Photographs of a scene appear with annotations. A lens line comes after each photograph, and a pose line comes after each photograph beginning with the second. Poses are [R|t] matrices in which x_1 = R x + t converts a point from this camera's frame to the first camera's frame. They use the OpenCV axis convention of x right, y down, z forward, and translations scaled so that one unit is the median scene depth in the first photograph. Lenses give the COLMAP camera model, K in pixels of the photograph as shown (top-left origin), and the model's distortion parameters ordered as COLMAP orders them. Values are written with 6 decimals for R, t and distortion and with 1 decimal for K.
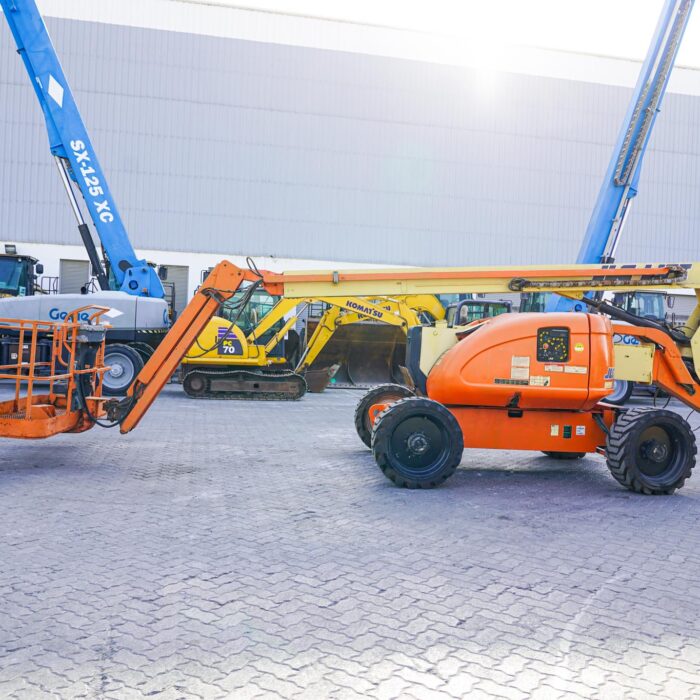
lens RADIAL K [[718.2, 0, 349.1], [0, 718.2, 342.7], [0, 0, 1]] dist [-0.026217, 0.018163]
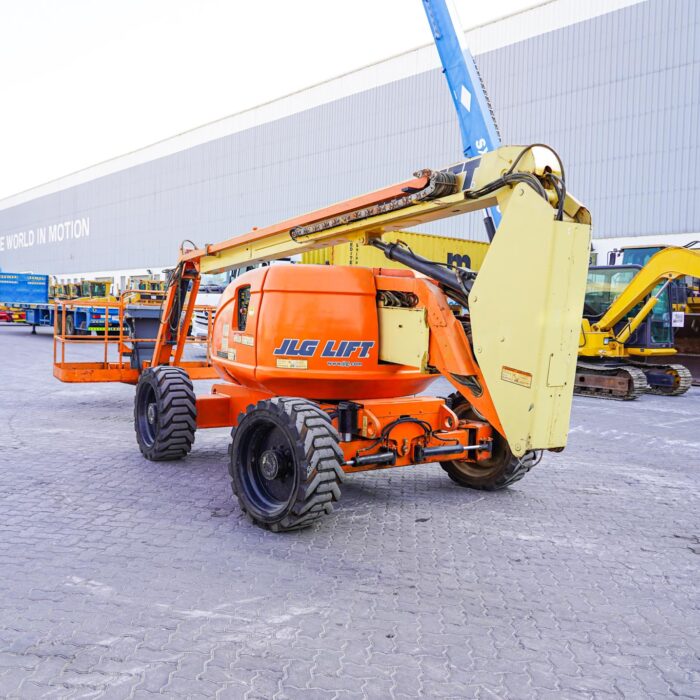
lens RADIAL K [[718.2, 0, 349.1], [0, 718.2, 342.7], [0, 0, 1]] dist [-0.026217, 0.018163]
pose [[0.483873, 0.011326, -0.875065, 1.020973], [-0.014323, 0.999885, 0.005022, 0.034312], [0.875021, 0.010103, 0.483979, 0.720526]]
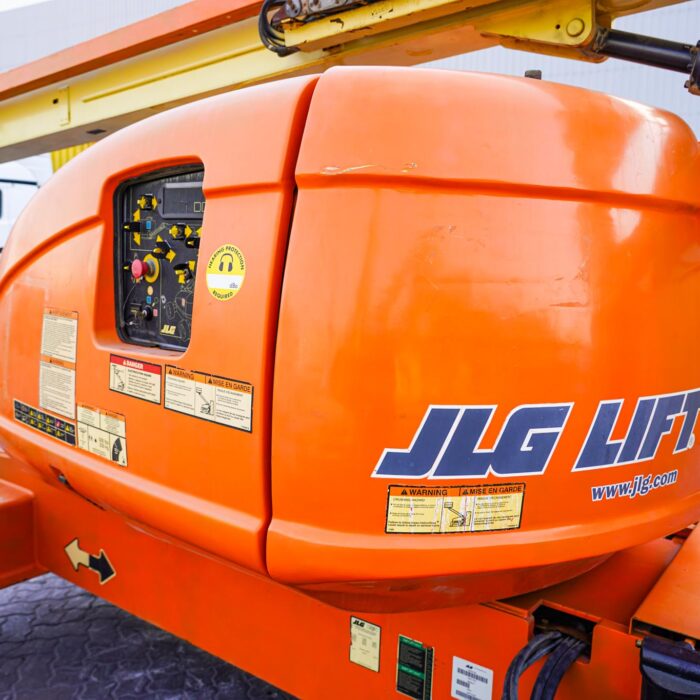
lens RADIAL K [[718.2, 0, 349.1], [0, 718.2, 342.7], [0, 0, 1]] dist [-0.026217, 0.018163]
pose [[0.762741, 0.056108, -0.644266, 0.450860], [-0.006509, 0.996845, 0.079107, 0.009562], [0.646672, -0.056144, 0.760699, 0.881788]]
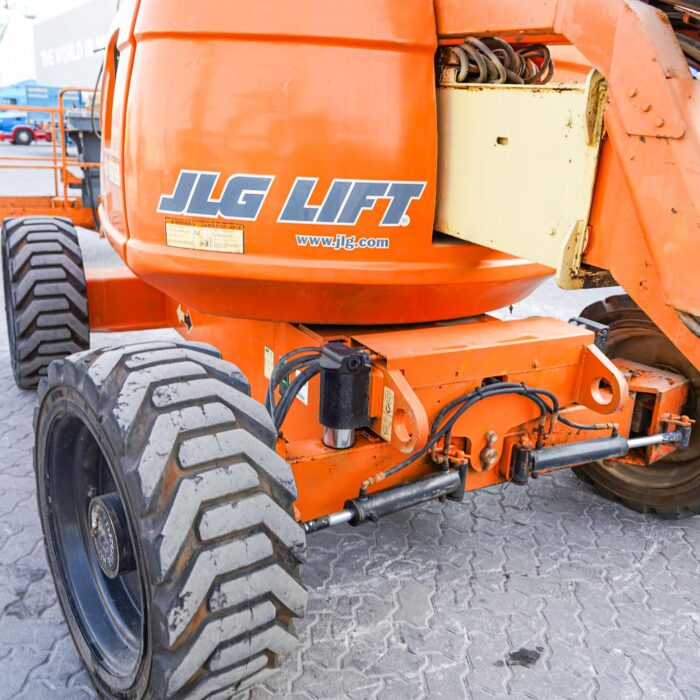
lens RADIAL K [[718.2, 0, 349.1], [0, 718.2, 342.7], [0, 0, 1]] dist [-0.026217, 0.018163]
pose [[0.401249, 0.233640, -0.885670, 0.639913], [-0.036120, 0.970205, 0.239577, 0.031216], [0.915256, -0.064139, 0.397733, 0.956583]]
